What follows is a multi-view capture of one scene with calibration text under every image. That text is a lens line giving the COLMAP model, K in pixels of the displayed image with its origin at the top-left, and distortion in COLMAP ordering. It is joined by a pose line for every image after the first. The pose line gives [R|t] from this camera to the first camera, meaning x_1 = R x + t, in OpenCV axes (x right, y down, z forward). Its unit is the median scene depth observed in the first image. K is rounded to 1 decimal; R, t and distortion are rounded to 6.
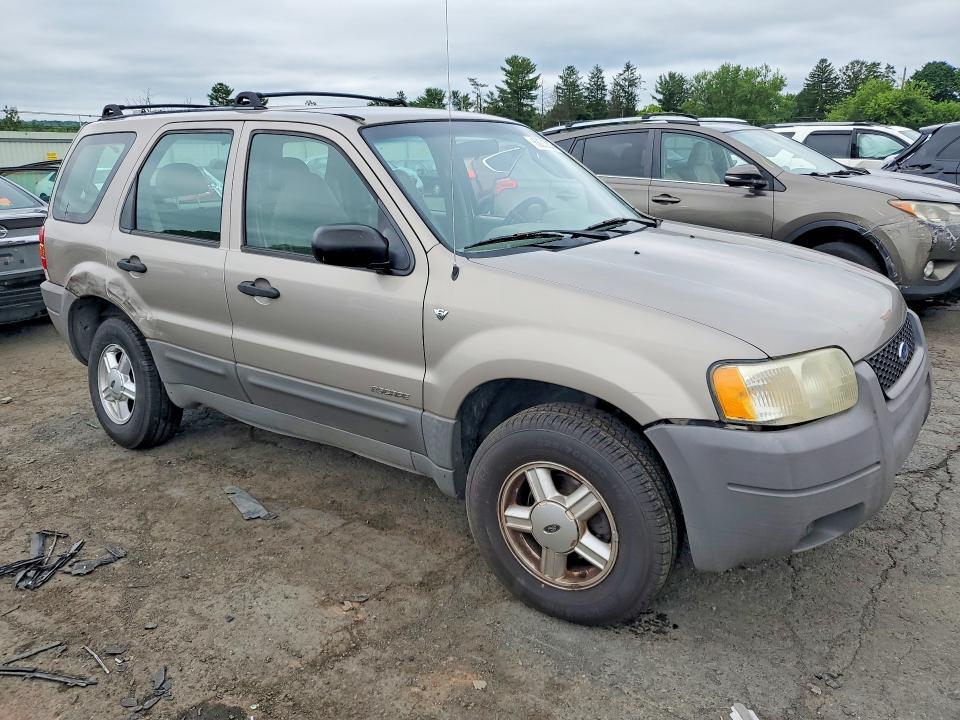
lens RADIAL K [[750.3, 0, 480.8], [0, 750.3, 360.7], [0, 0, 1]] dist [0.004484, 0.003448]
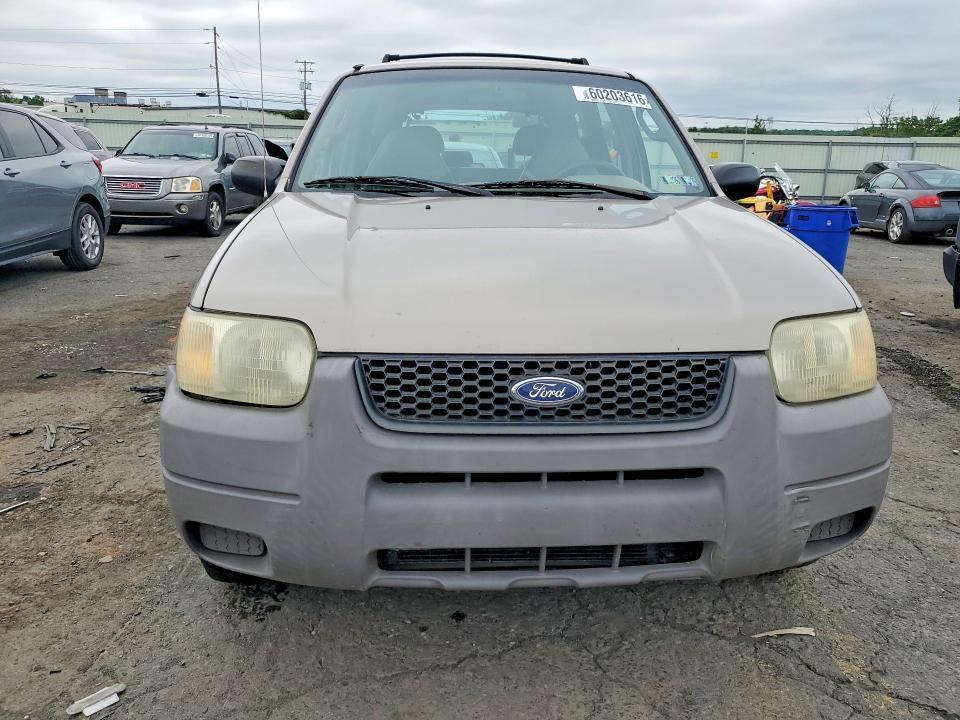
lens RADIAL K [[750.3, 0, 481.0], [0, 750.3, 359.2], [0, 0, 1]] dist [0.004484, 0.003448]
pose [[0.624638, 0.223377, -0.748285, 0.983488], [-0.232709, 0.967926, 0.094688, -0.082801], [0.745435, 0.114987, 0.656585, 0.564267]]
